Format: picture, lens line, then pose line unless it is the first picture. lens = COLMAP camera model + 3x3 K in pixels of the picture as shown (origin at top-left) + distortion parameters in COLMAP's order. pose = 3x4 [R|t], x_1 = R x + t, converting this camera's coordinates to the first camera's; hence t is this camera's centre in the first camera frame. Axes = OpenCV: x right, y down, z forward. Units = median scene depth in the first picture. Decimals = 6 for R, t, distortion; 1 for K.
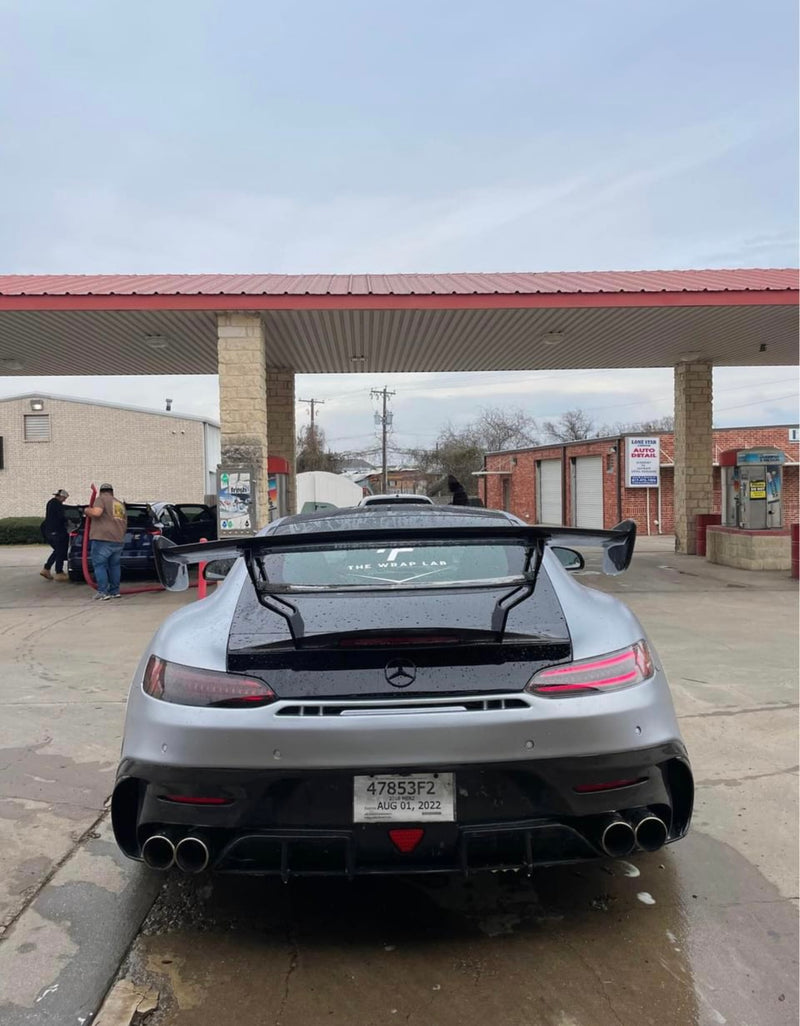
lens RADIAL K [[808.0, 0, 402.3], [0, 808.0, 510.5], [0, 0, 1]] dist [0.030432, -0.003952]
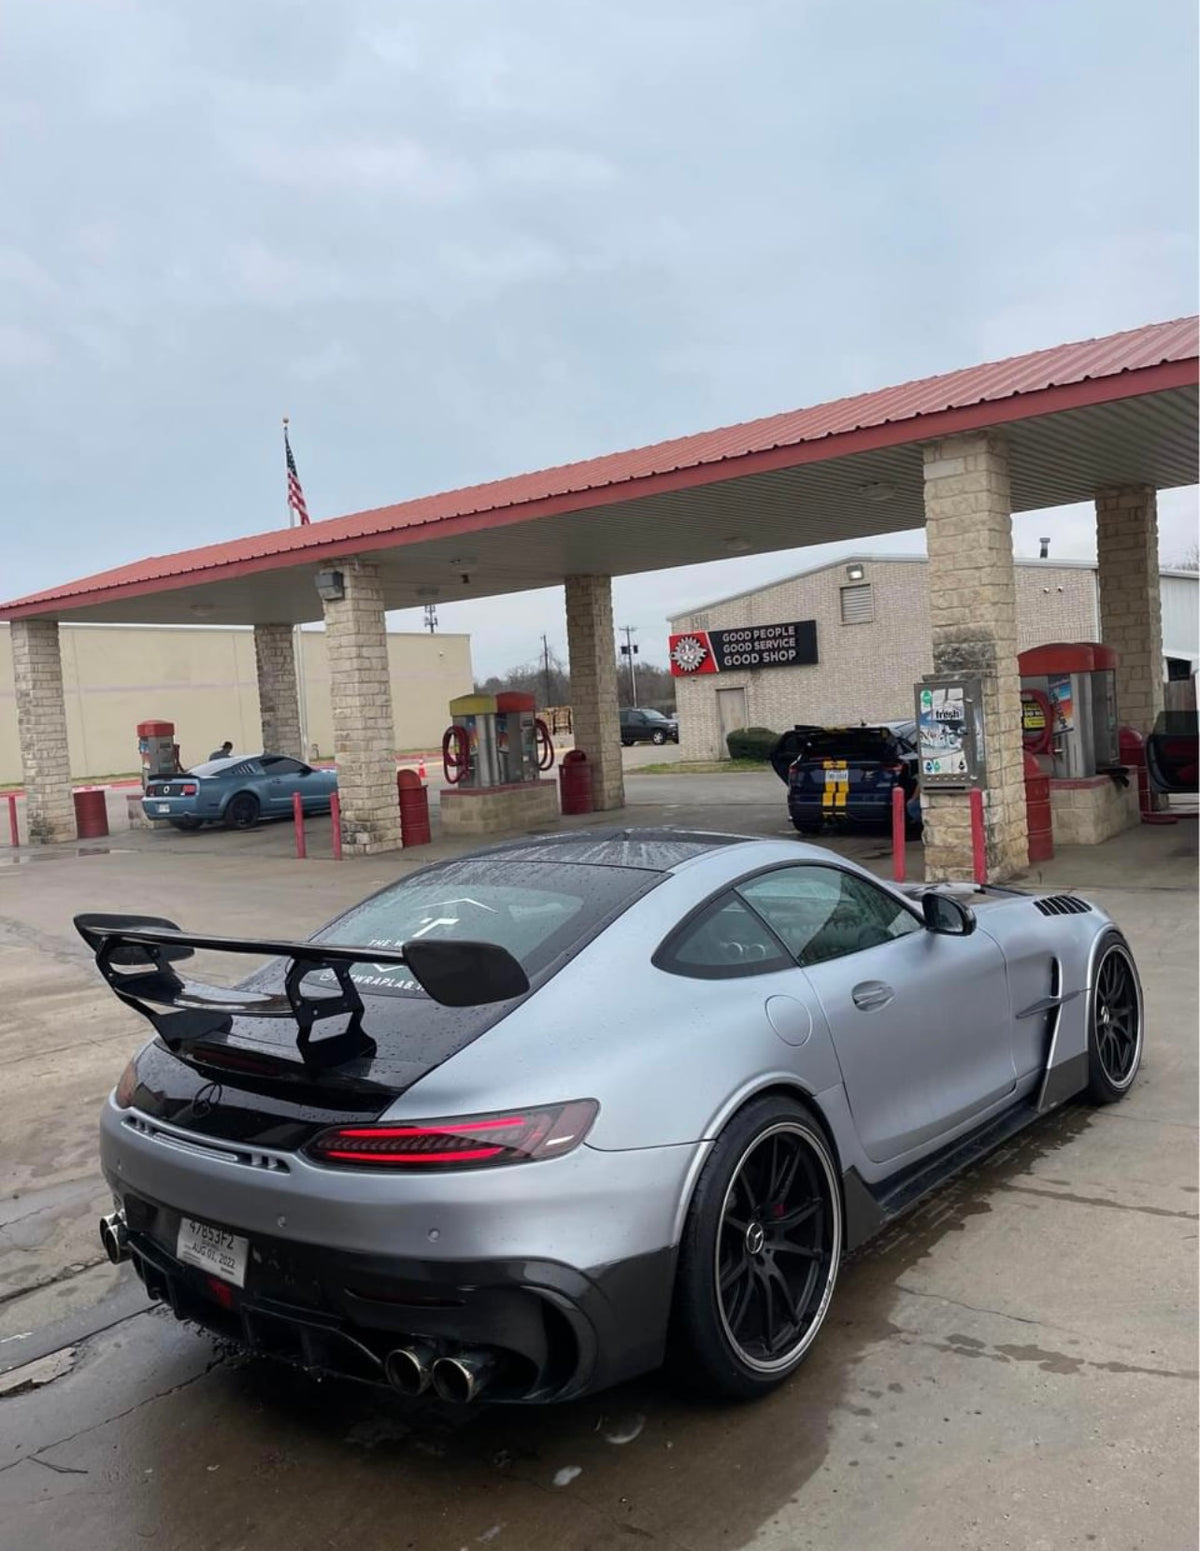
lens RADIAL K [[1223.0, 0, 599.9], [0, 1223.0, 776.9], [0, 0, 1]] dist [0.001789, 0.000200]
pose [[0.750966, 0.003567, -0.660331, 0.232664], [0.042009, 0.997702, 0.053164, -0.038014], [0.659003, -0.067665, 0.749091, 0.067477]]
